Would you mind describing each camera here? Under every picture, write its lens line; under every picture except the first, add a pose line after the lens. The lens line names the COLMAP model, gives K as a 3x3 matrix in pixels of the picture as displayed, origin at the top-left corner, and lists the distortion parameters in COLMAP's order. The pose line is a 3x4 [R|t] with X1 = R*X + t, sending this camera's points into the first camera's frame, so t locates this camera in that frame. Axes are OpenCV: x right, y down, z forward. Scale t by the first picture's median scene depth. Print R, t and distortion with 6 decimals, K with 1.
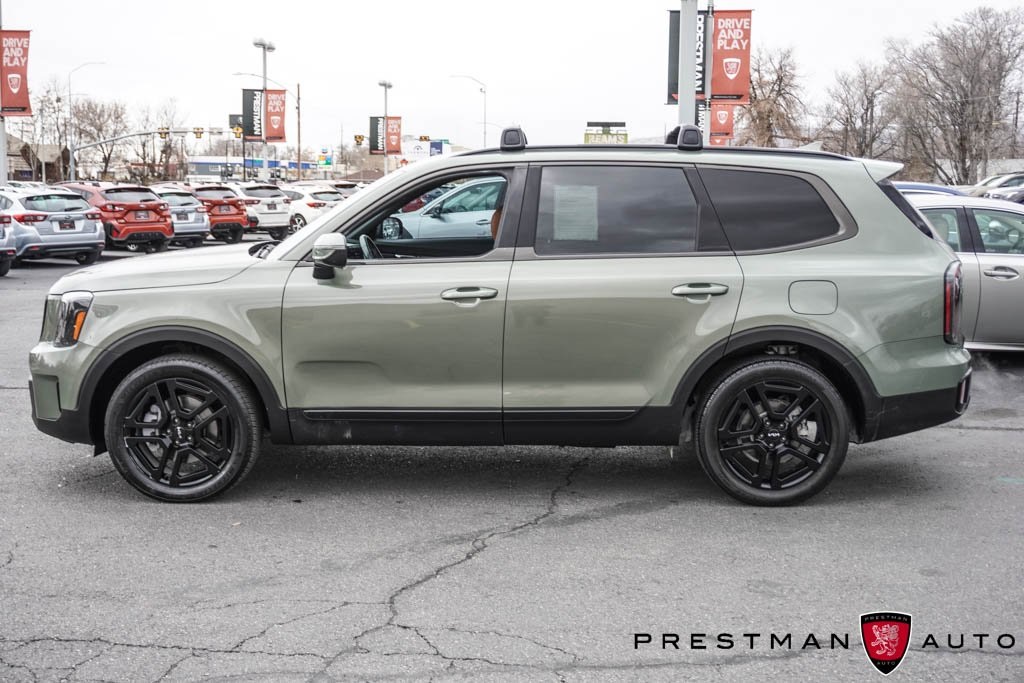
lens RADIAL K [[1286.3, 0, 513.0], [0, 1286.3, 345.2], [0, 0, 1]] dist [0.031232, 0.000000]
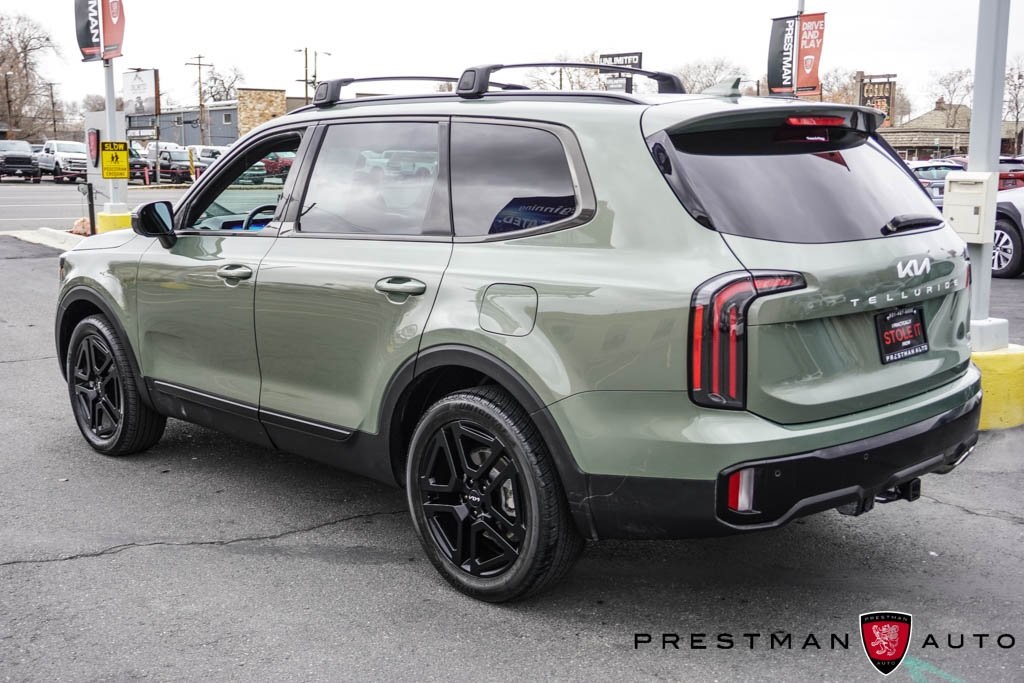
lens RADIAL K [[1192.6, 0, 512.4], [0, 1192.6, 338.6], [0, 0, 1]] dist [0.031038, 0.000000]
pose [[0.683980, 0.099807, -0.722641, 0.685047], [-0.083208, 0.994805, 0.058641, -0.058243], [0.724740, 0.020020, 0.688731, 0.564246]]
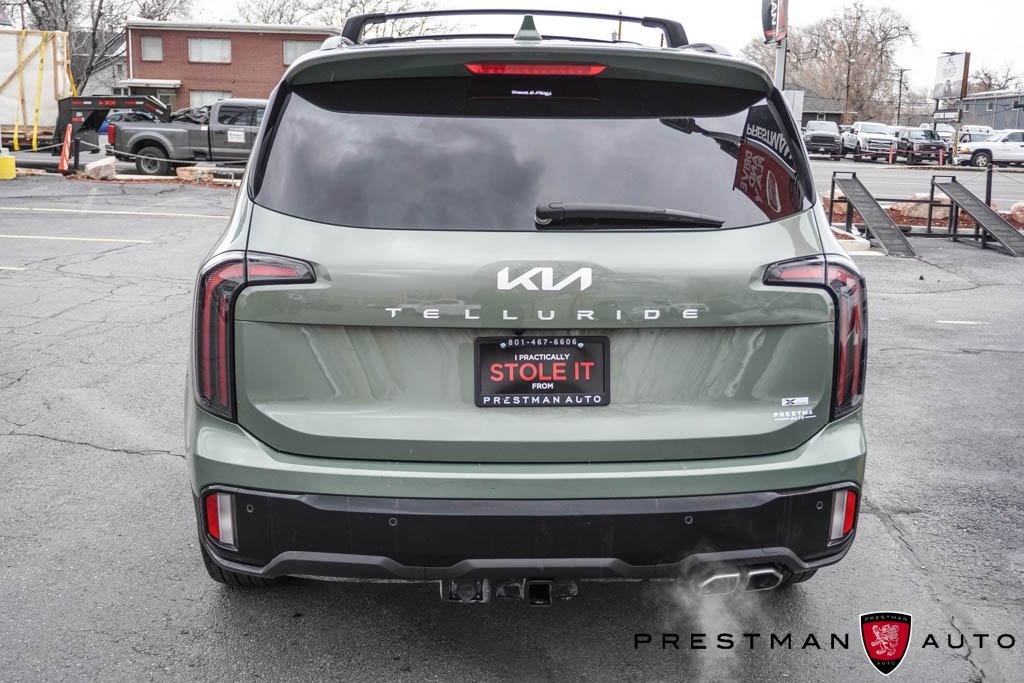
lens RADIAL K [[1109.7, 0, 509.5], [0, 1109.7, 341.4], [0, 0, 1]] dist [0.001276, 0.000000]
pose [[0.019998, 0.180393, -0.983391, 0.772890], [-0.150676, 0.972898, 0.175404, -0.122860], [0.988381, 0.144666, 0.046637, 1.121805]]
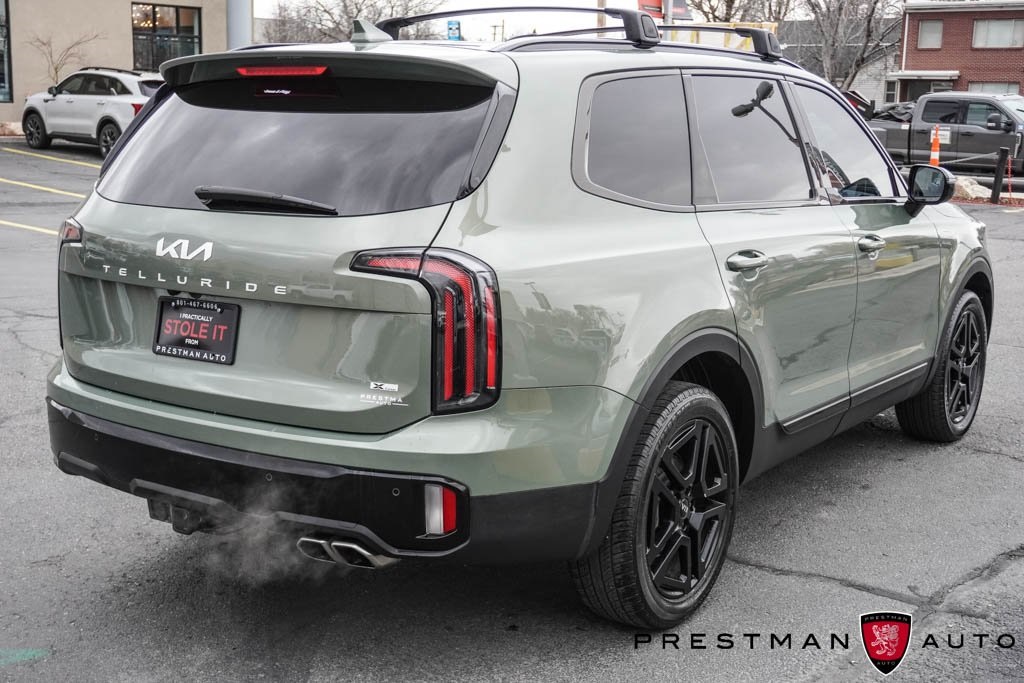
lens RADIAL K [[1305.9, 0, 513.6], [0, 1305.9, 344.0], [0, 0, 1]] dist [0.045654, 0.000000]
pose [[-0.594909, 0.120880, -0.794651, 0.739492], [-0.131248, 0.960750, 0.244404, -0.193305], [0.793005, 0.249695, -0.555694, 1.586288]]
